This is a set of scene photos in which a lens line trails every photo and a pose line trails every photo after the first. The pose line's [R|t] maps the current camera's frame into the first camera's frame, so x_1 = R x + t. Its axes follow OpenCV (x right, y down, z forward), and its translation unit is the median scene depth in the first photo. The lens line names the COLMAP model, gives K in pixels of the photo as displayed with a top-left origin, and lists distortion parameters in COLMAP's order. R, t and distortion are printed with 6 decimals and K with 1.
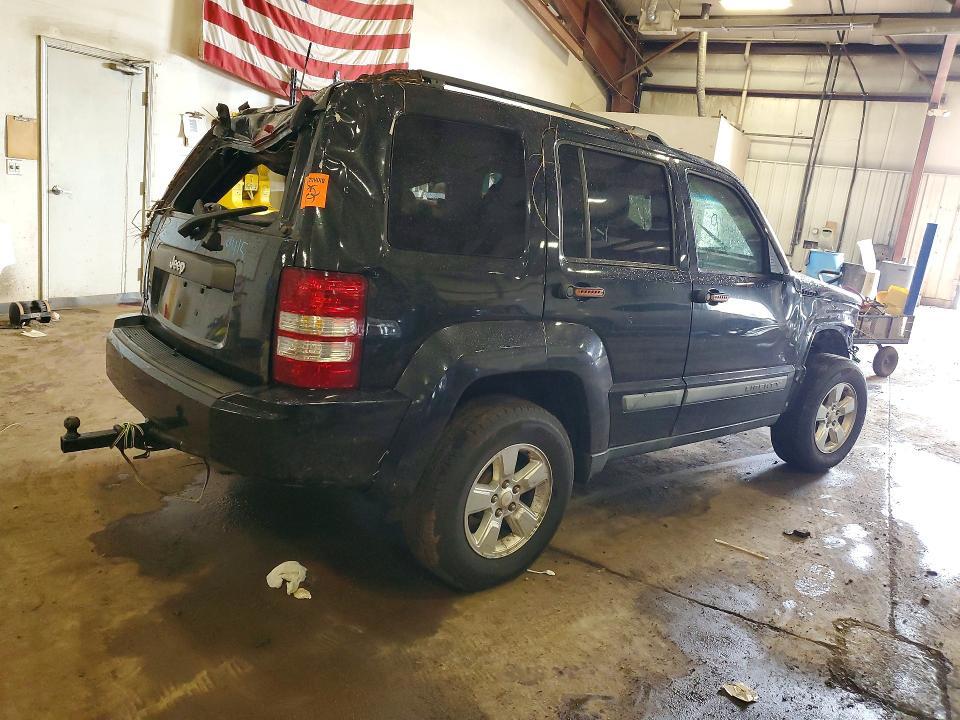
lens RADIAL K [[767.7, 0, 476.3], [0, 767.7, 355.6], [0, 0, 1]] dist [0.027516, -0.007776]
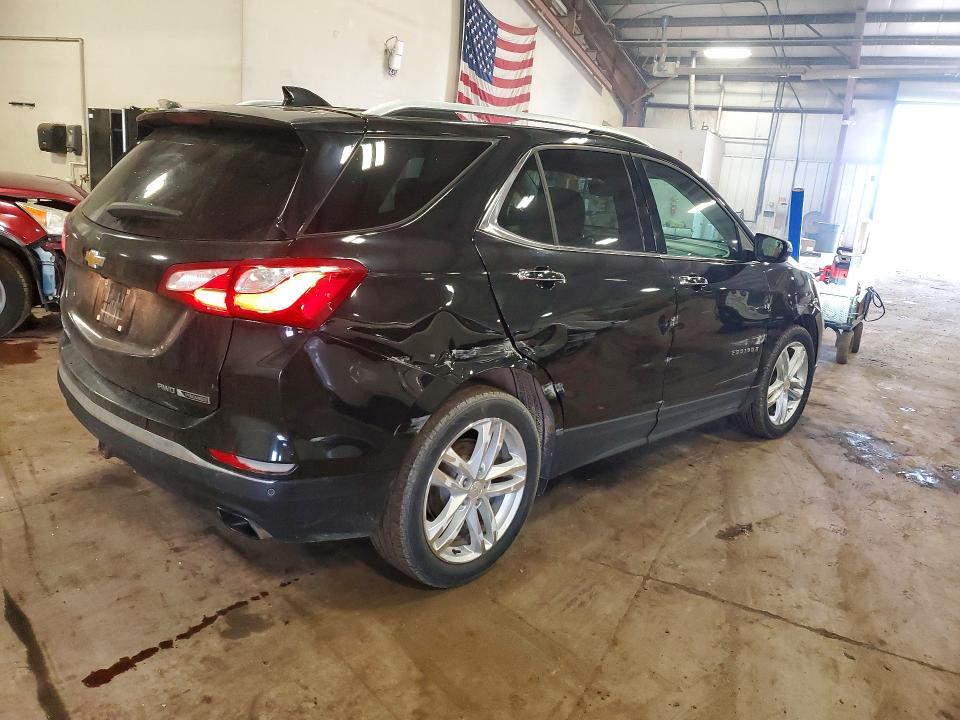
lens RADIAL K [[767.7, 0, 482.7], [0, 767.7, 364.4], [0, 0, 1]] dist [0.027516, -0.007776]
pose [[0.998035, -0.040408, 0.047890, -0.184266], [0.039129, 0.998860, 0.027358, 0.078032], [-0.048940, -0.025430, 0.998478, -0.429012]]
